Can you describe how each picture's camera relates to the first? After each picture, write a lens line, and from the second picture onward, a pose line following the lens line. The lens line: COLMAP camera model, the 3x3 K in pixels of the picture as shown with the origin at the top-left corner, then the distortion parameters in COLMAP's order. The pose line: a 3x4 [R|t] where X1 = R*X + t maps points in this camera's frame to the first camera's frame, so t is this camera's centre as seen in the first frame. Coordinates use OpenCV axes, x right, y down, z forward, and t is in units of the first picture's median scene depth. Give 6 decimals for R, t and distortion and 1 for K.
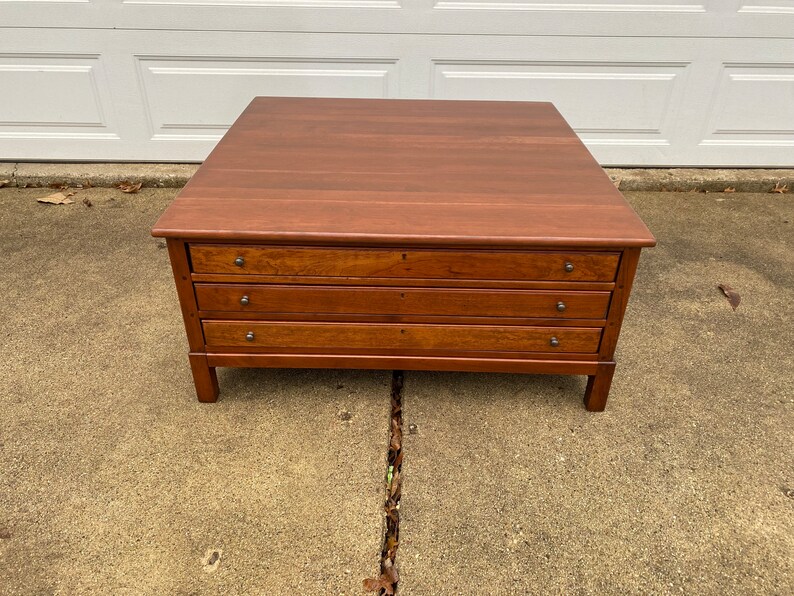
lens RADIAL K [[602.9, 0, 394.2], [0, 602.9, 292.8], [0, 0, 1]] dist [0.066048, -0.089452]
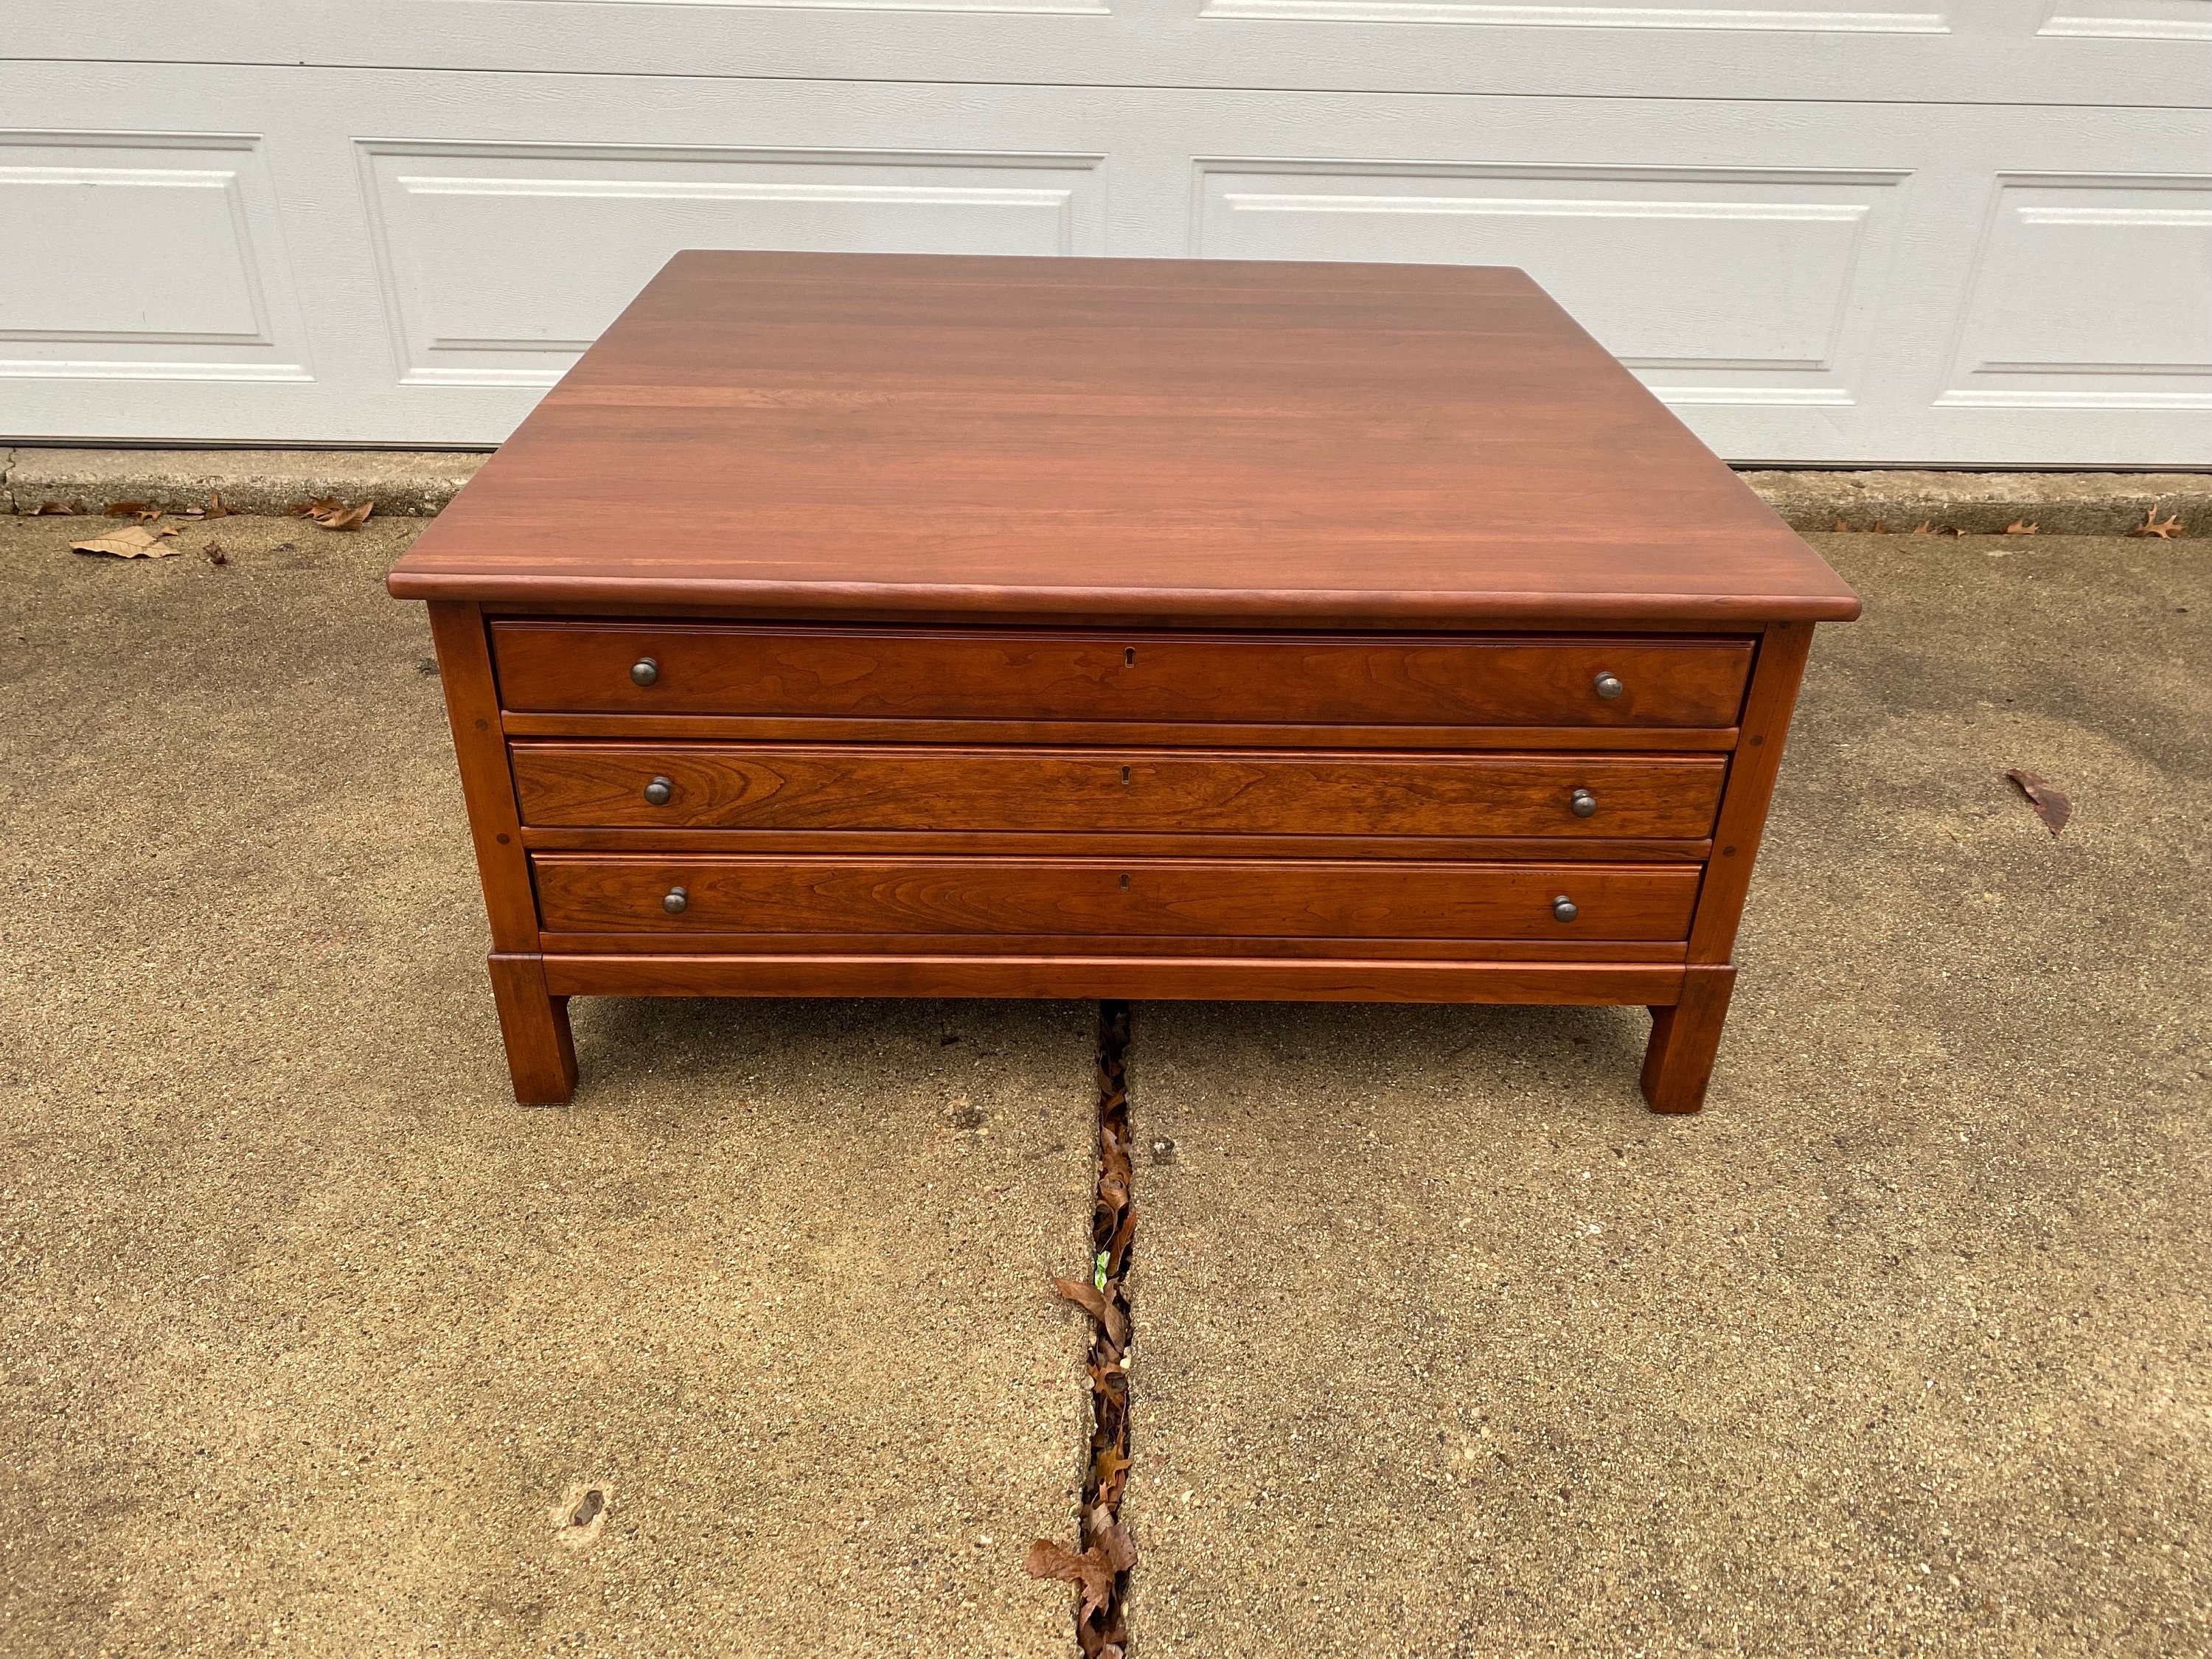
lens RADIAL K [[1679.5, 0, 1108.1], [0, 1679.5, 825.1], [0, 0, 1]] dist [0.066048, -0.089452]
pose [[0.999755, -0.001850, 0.022079, -0.021349], [0.002548, 0.999496, -0.031656, 0.068452], [-0.022009, 0.031705, 0.999255, 0.029203]]
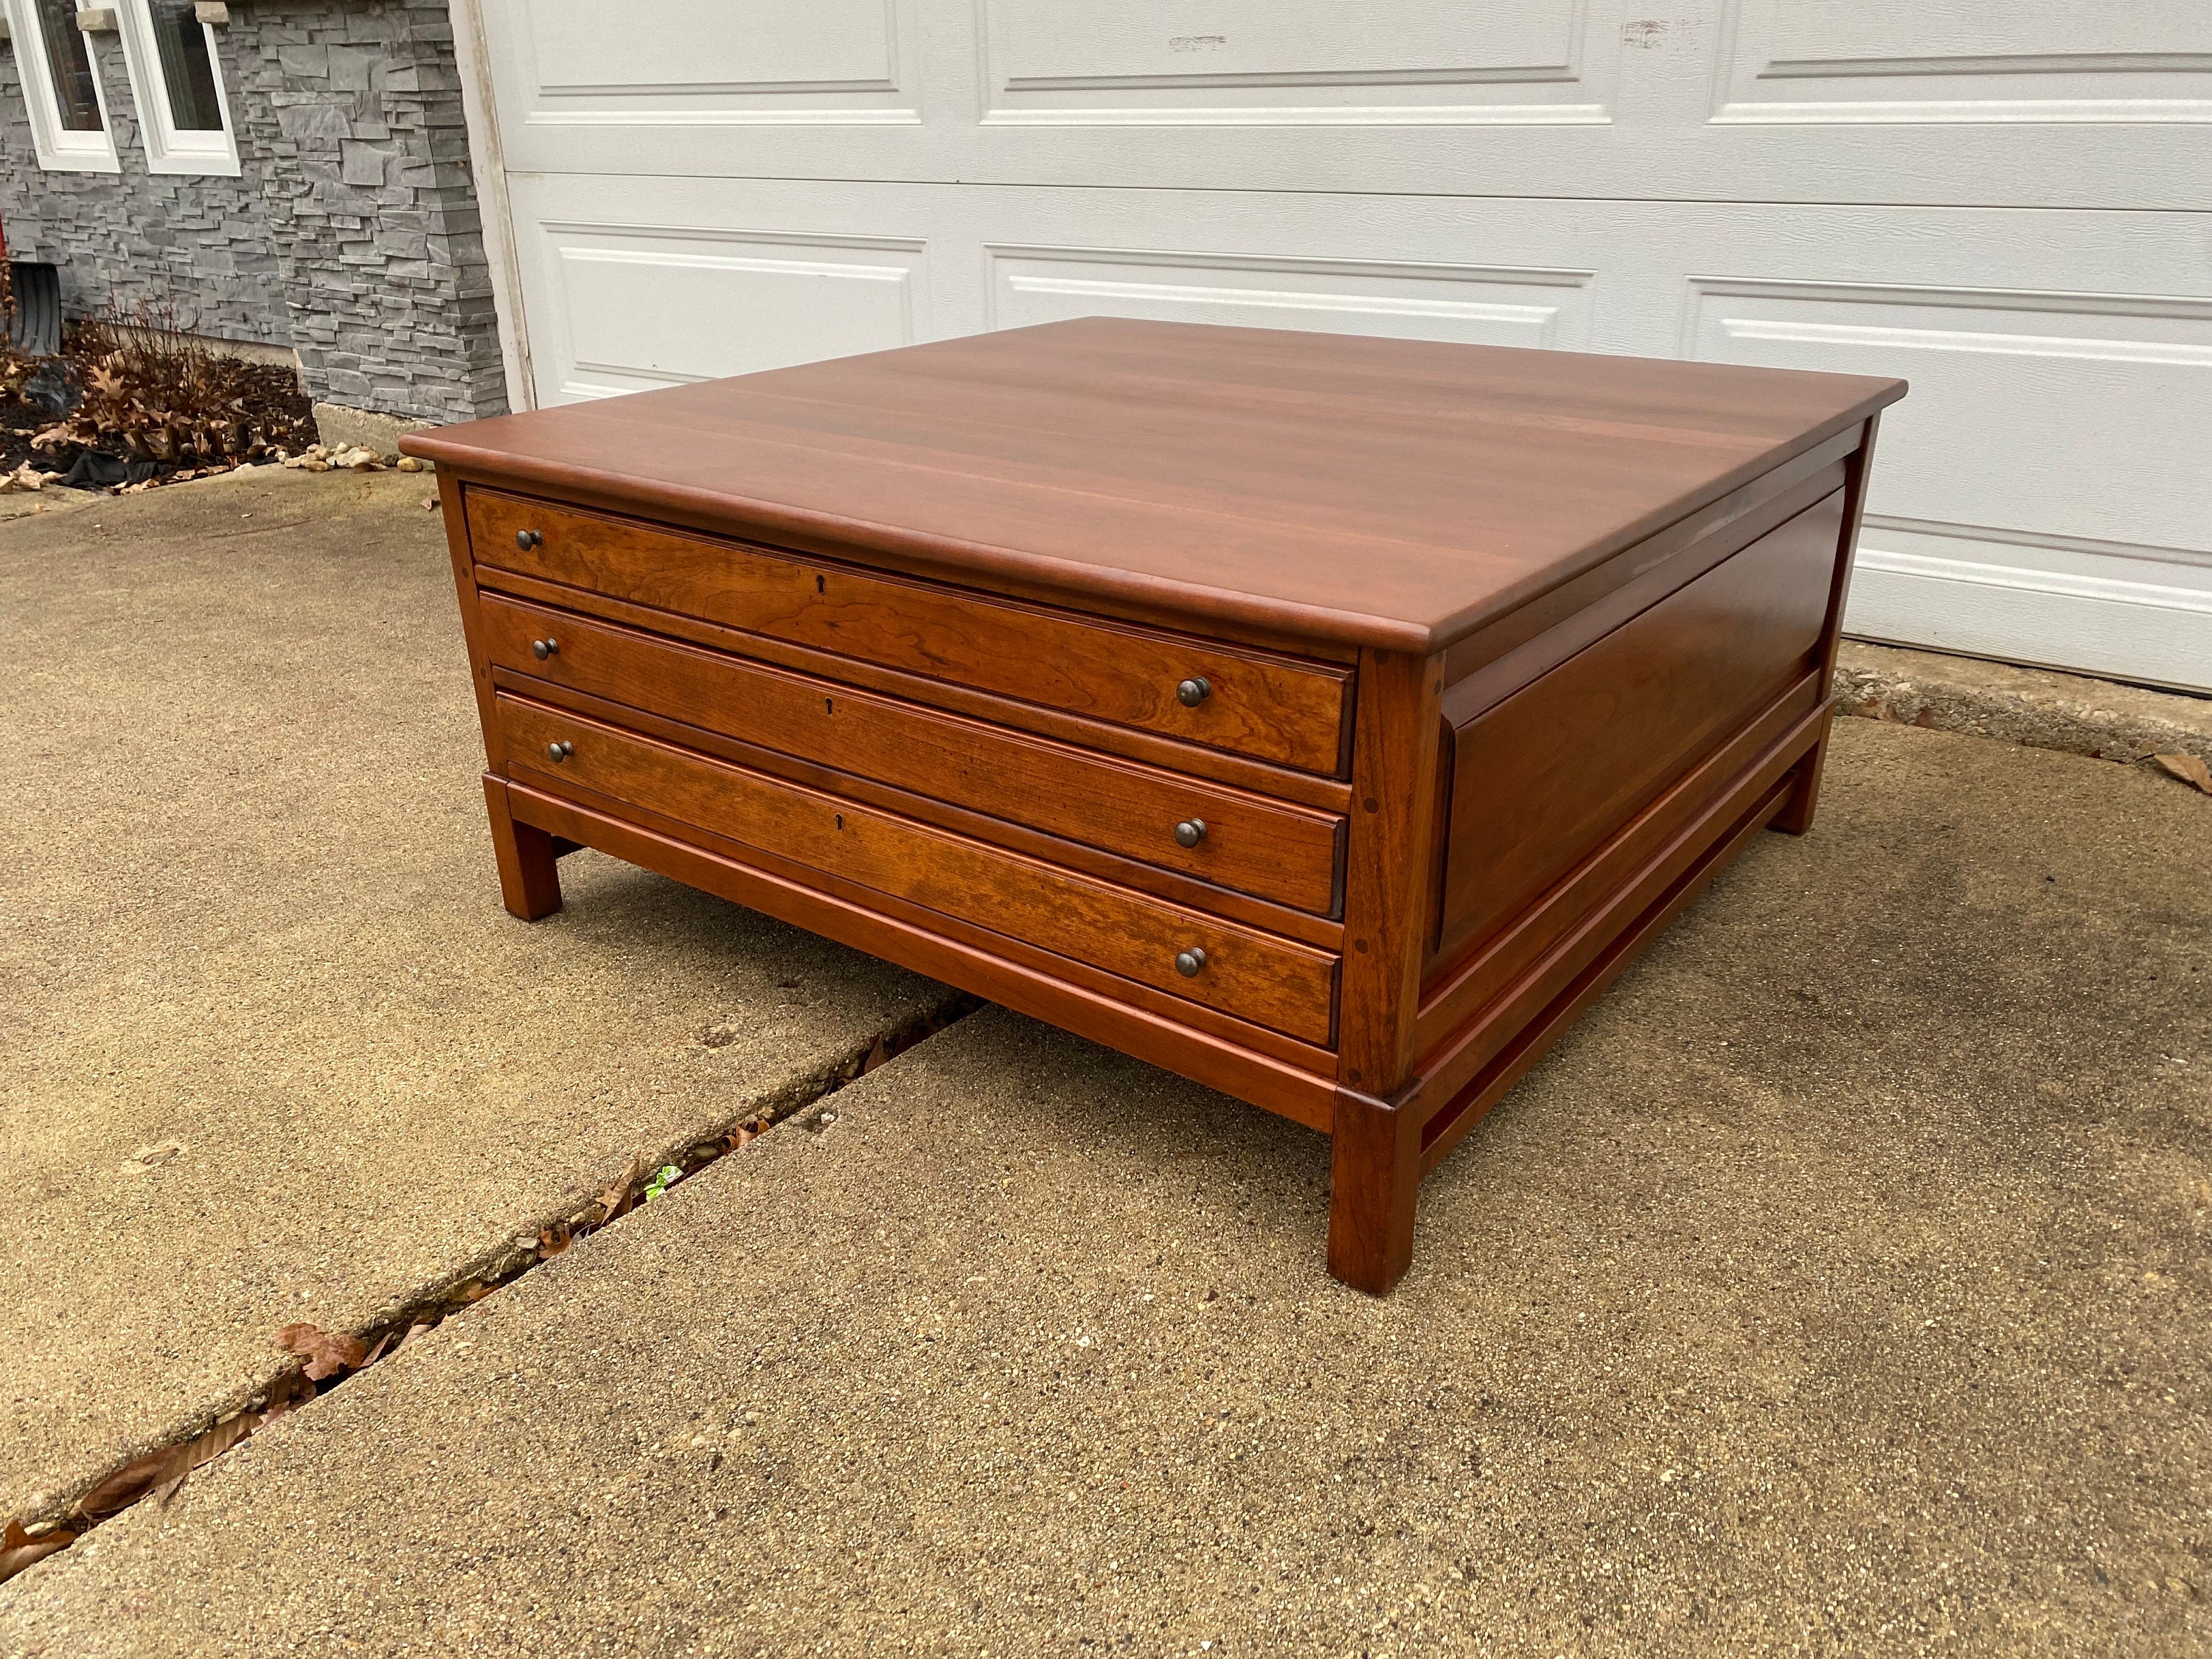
lens RADIAL K [[1679.5, 0, 1074.8], [0, 1679.5, 834.3], [0, 0, 1]] dist [0.066048, -0.089452]
pose [[0.797072, 0.218521, -0.562960, 0.645405], [-0.300401, 0.952184, -0.055722, 0.080986], [0.523865, 0.213528, 0.824603, 0.253912]]
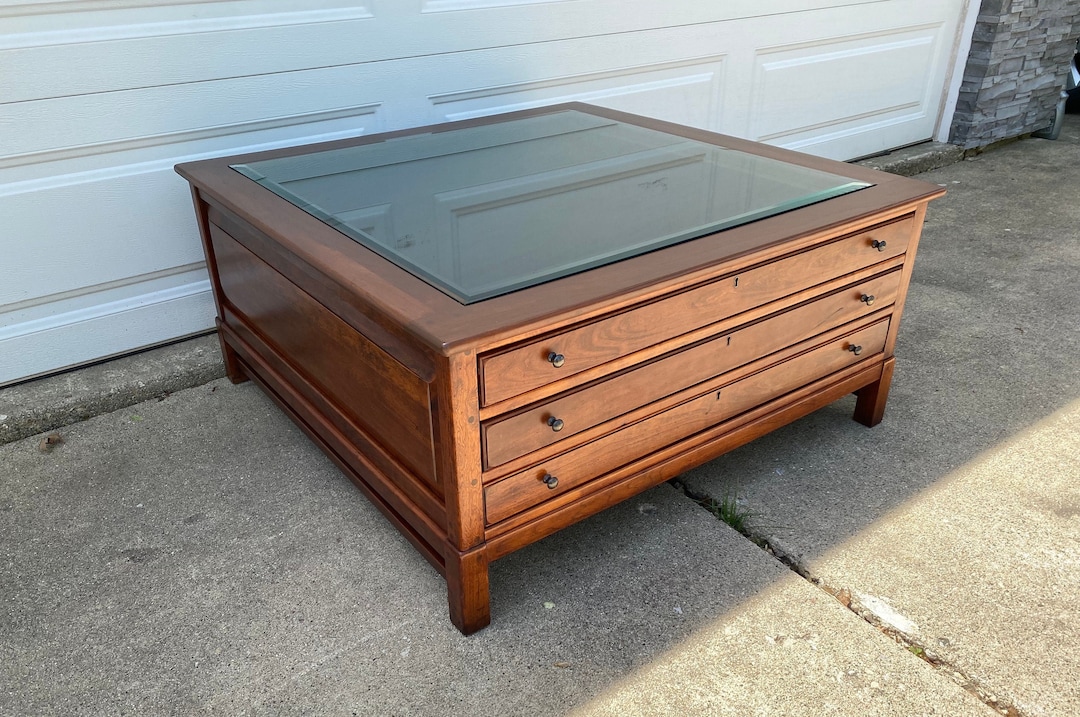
lens RADIAL K [[852.0, 0, 525.6], [0, 852.0, 414.9], [0, 0, 1]] dist [0.011814, -0.001106]
pose [[0.815991, -0.319164, 0.481968, -0.638076], [0.337172, 0.940025, 0.051649, -0.170100], [-0.469547, 0.120361, 0.874665, 0.435979]]
